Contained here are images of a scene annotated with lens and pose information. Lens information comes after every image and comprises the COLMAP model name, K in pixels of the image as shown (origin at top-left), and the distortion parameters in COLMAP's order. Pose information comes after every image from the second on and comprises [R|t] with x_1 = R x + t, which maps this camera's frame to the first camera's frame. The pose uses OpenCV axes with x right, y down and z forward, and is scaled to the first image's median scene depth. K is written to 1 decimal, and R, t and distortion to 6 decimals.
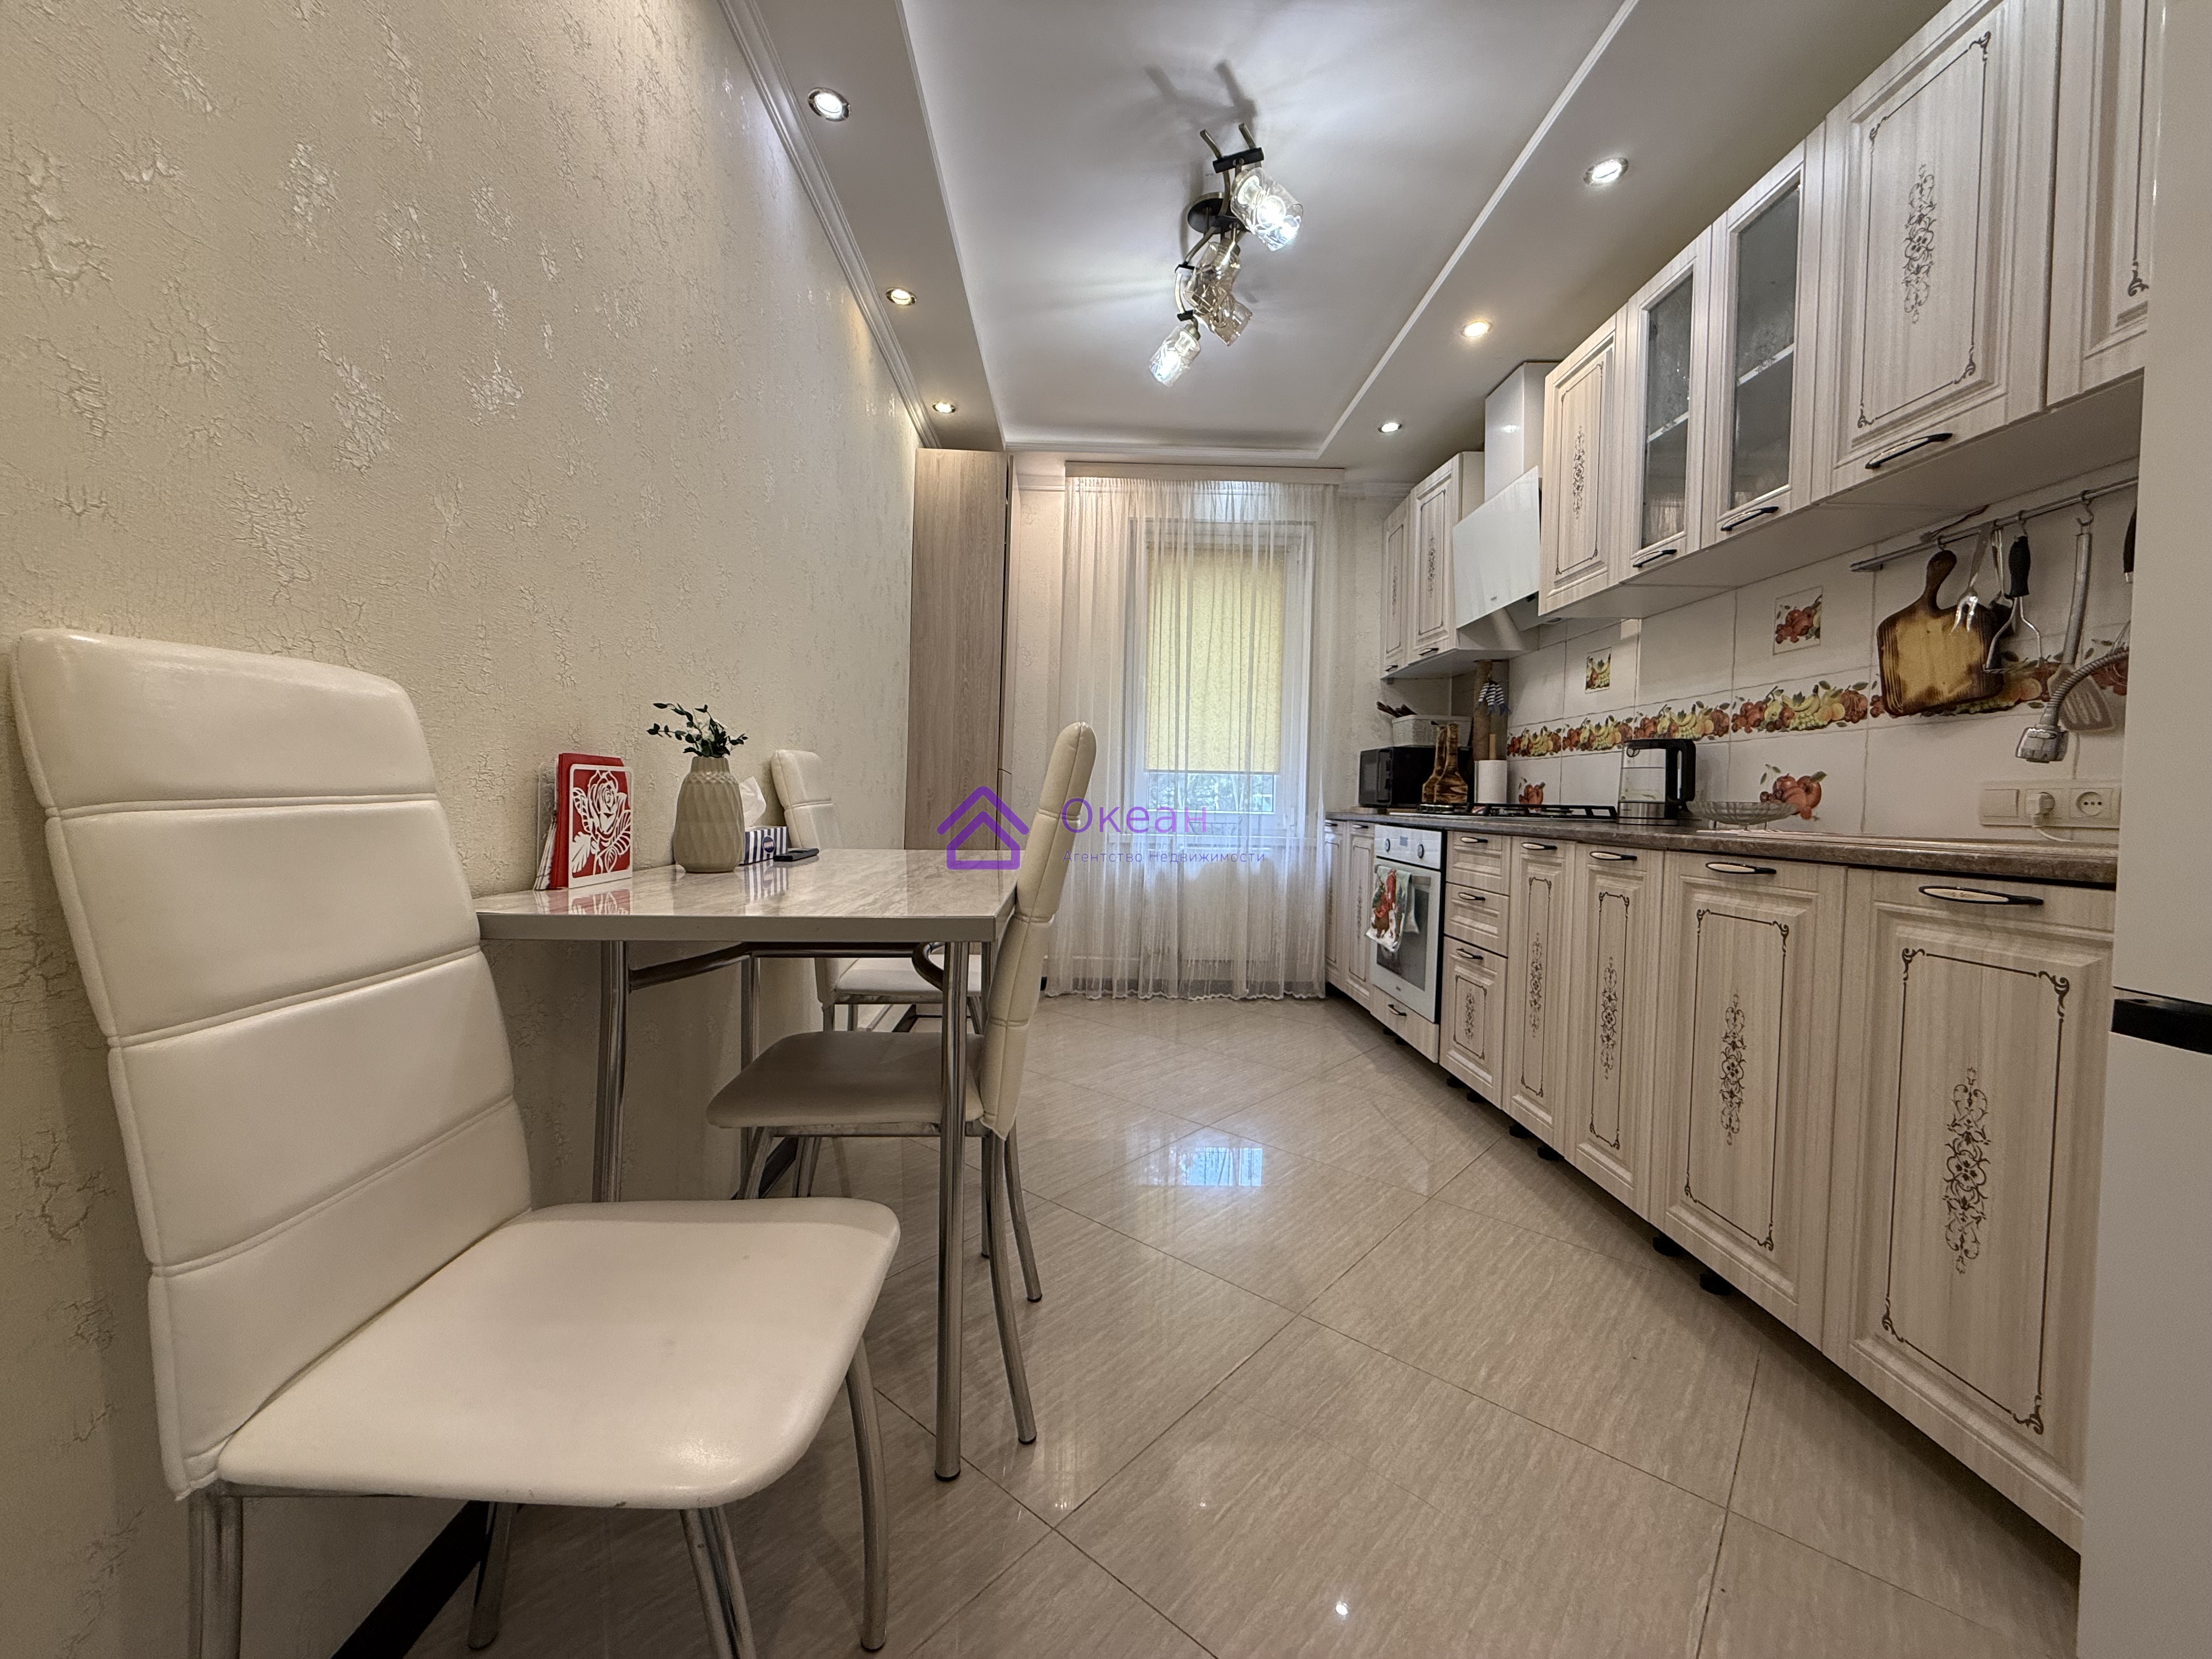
lens RADIAL K [[878.4, 0, 1087.3], [0, 878.4, 827.2], [0, 0, 1]] dist [0.000044, 0.000119]
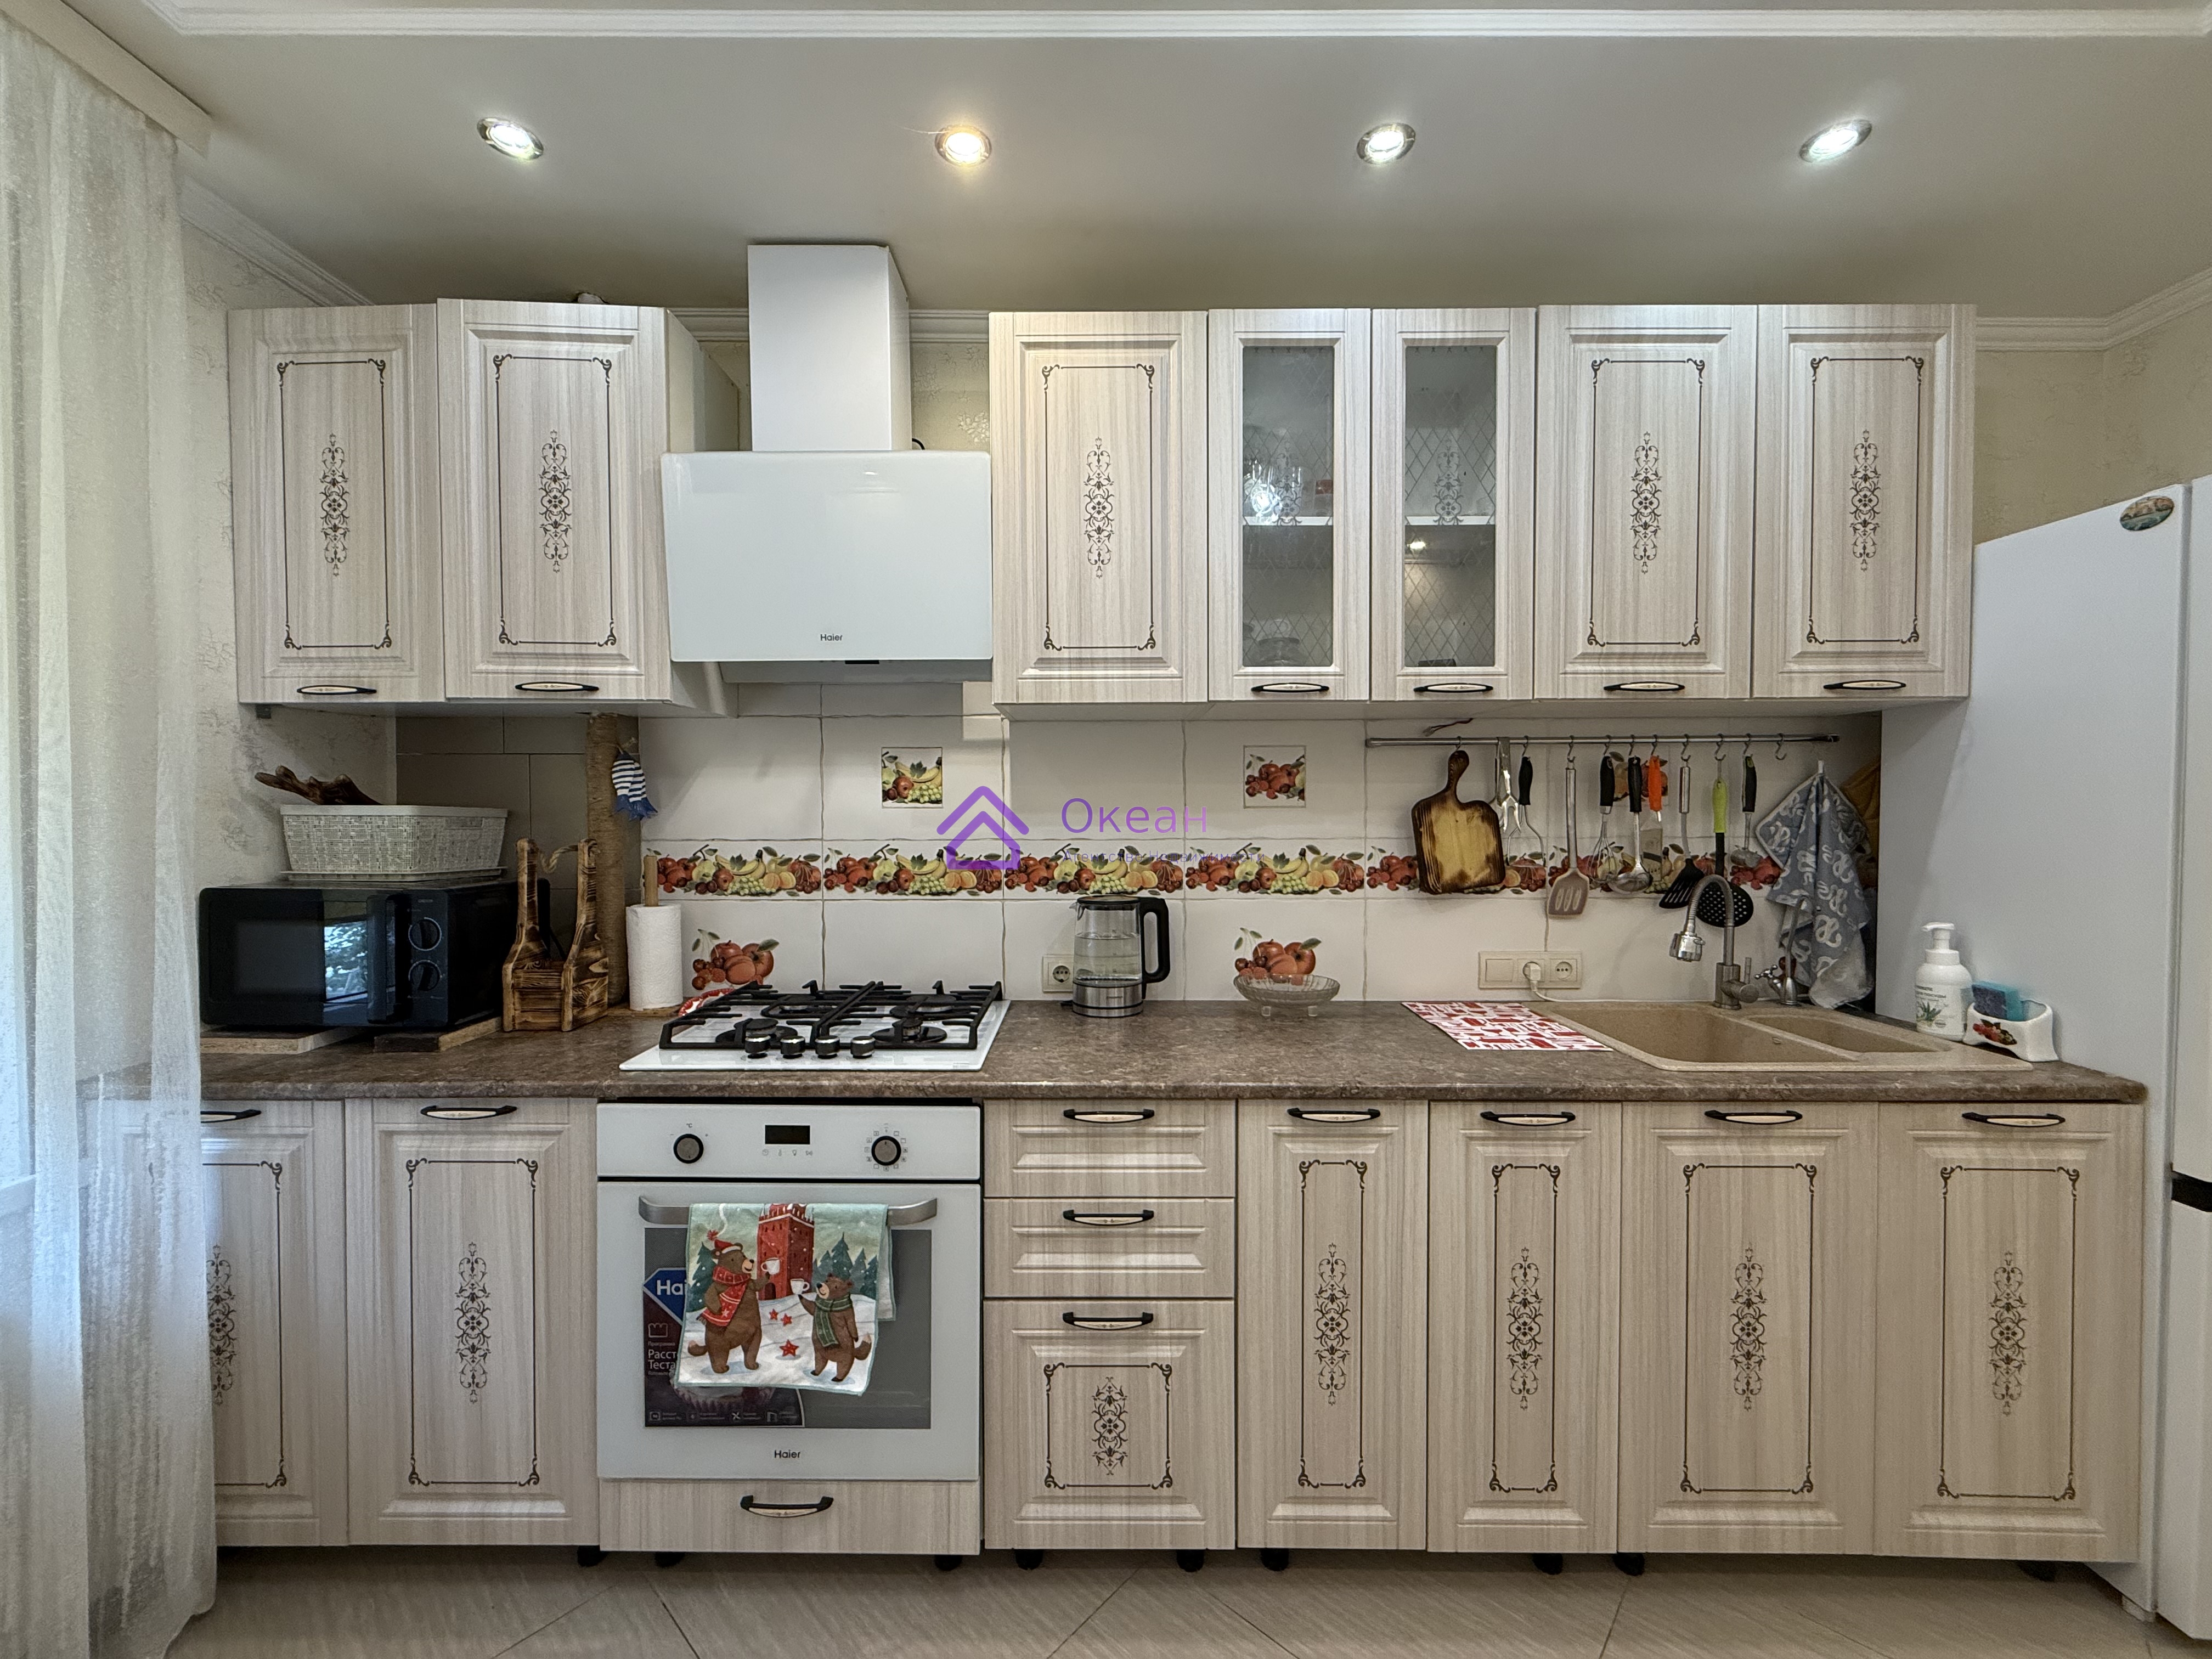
lens RADIAL K [[878.4, 0, 1103.6], [0, 878.4, 828.2], [0, 0, 1]] dist [0.000044, 0.000119]
pose [[0.009390, -0.039062, 0.999193, -0.128382], [0.032961, 0.998706, 0.038734, -0.221875], [-0.999413, 0.032571, 0.010666, 1.174494]]
